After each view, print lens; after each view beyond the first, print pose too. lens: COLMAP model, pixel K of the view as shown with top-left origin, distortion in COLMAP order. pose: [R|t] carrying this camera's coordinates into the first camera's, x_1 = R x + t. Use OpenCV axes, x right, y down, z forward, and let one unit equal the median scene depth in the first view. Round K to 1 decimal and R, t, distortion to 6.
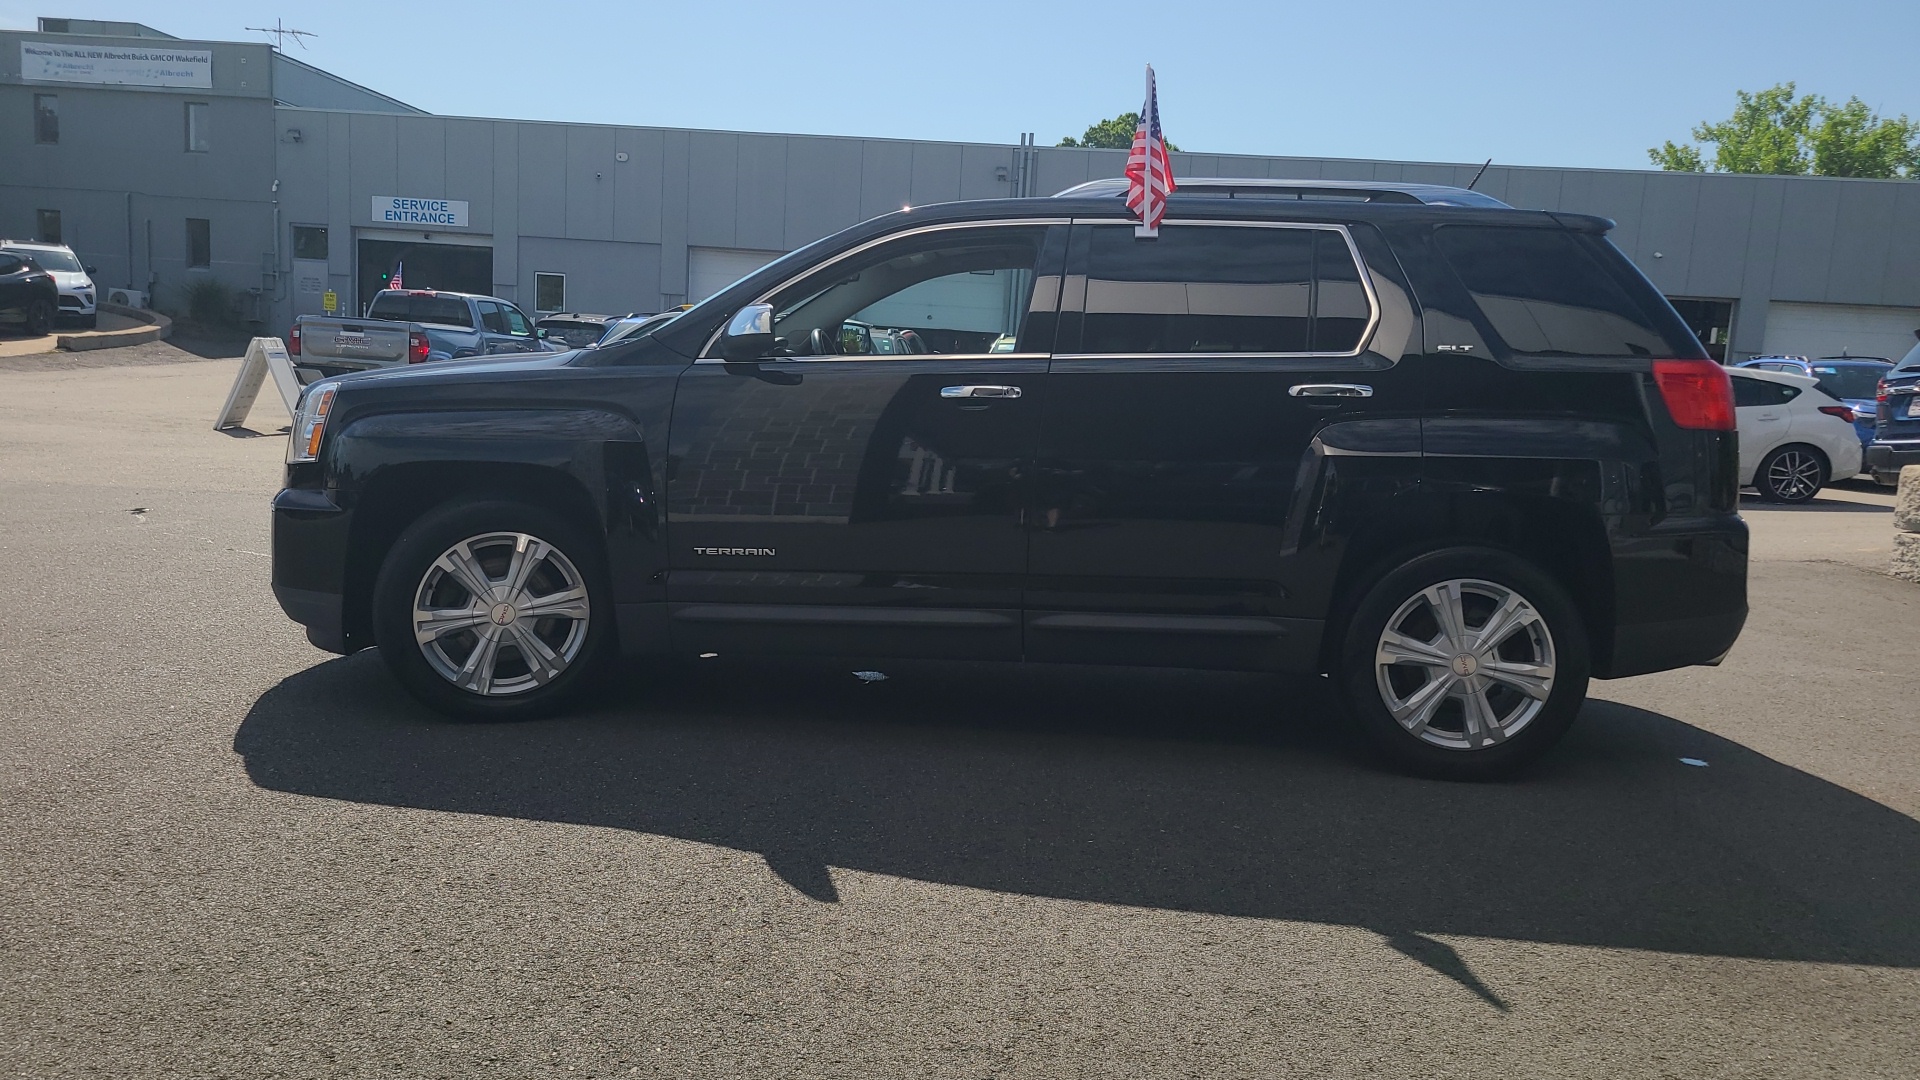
lens RADIAL K [[1449.7, 0, 953.7], [0, 1449.7, 535.6], [0, 0, 1]] dist [0.058689, -0.051709]
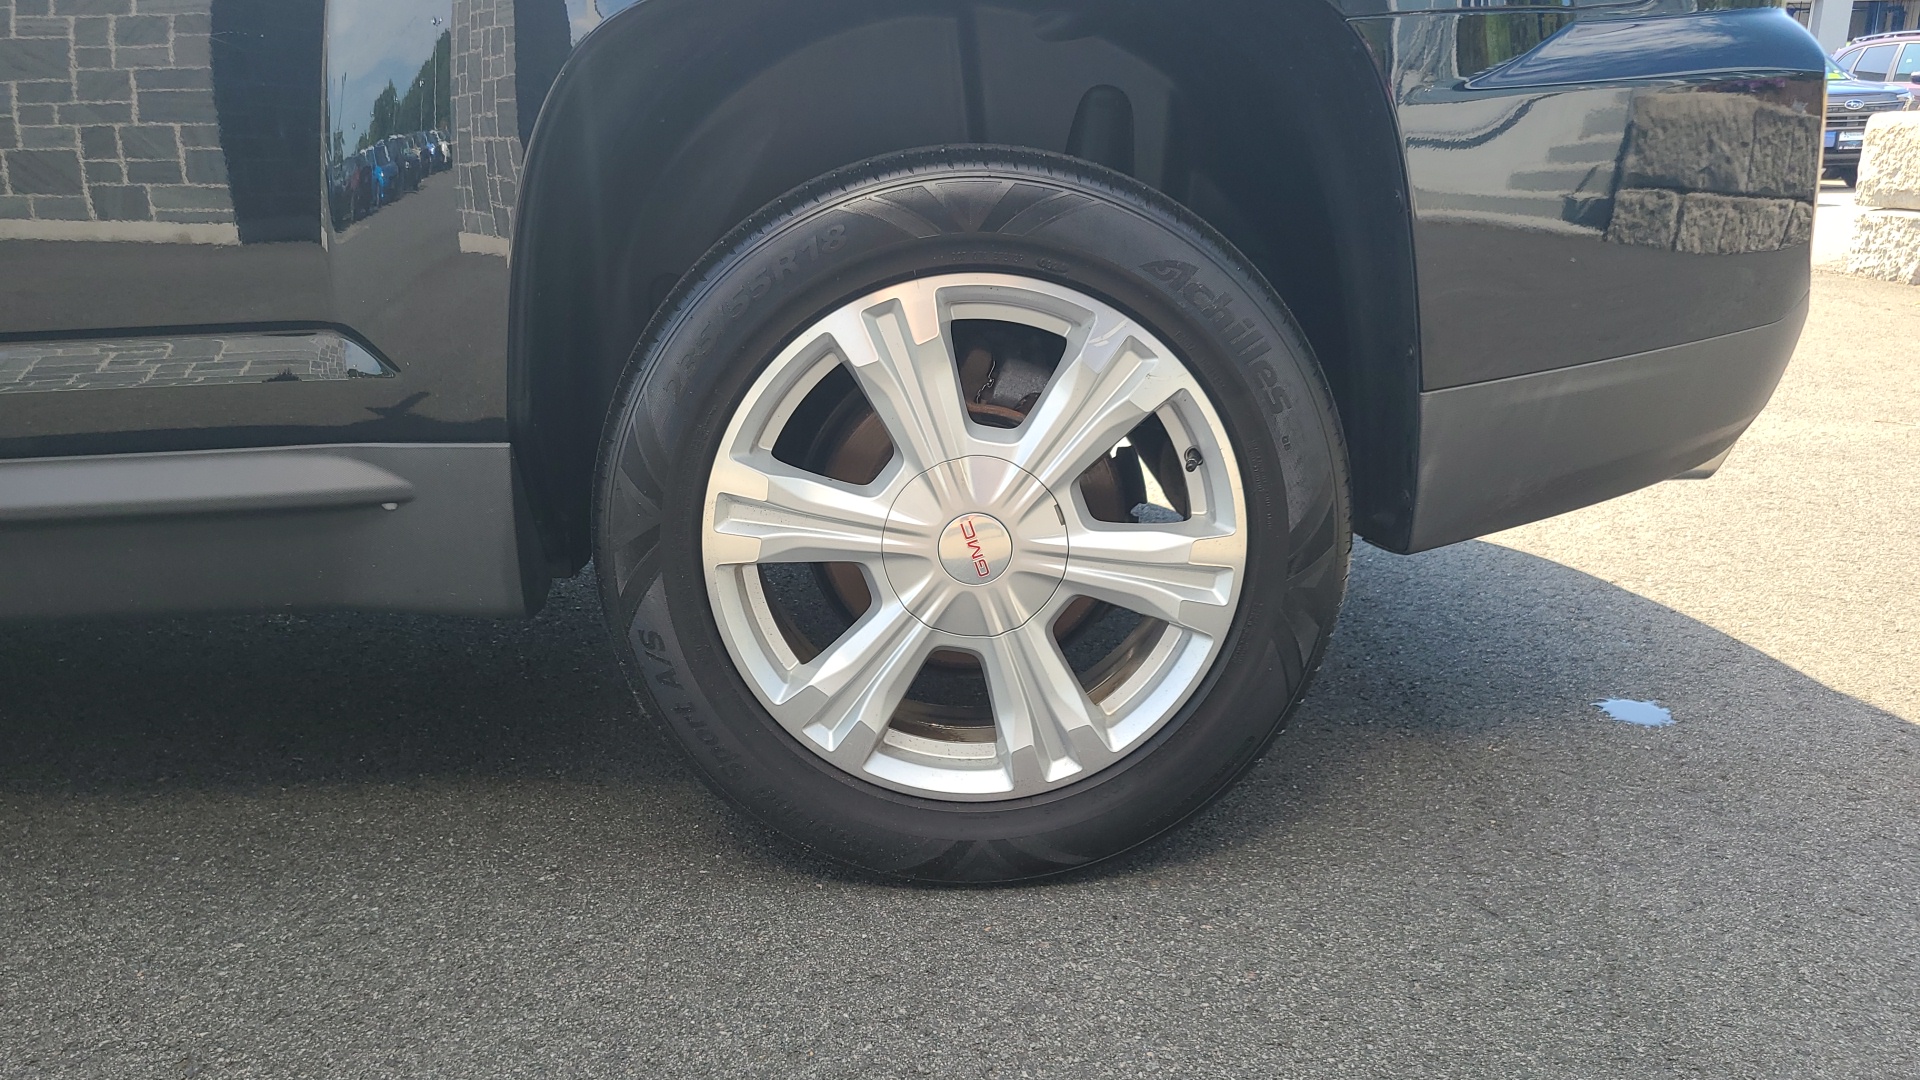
lens RADIAL K [[1472.7, 0, 960.0], [0, 1472.7, 540.0], [0, 0, 1]] dist [0.064562, -0.055940]
pose [[0.994040, -0.081294, 0.072637, 0.322616], [0.069868, 0.986522, 0.147960, 0.038444], [-0.083686, -0.142003, 0.986322, 0.678423]]
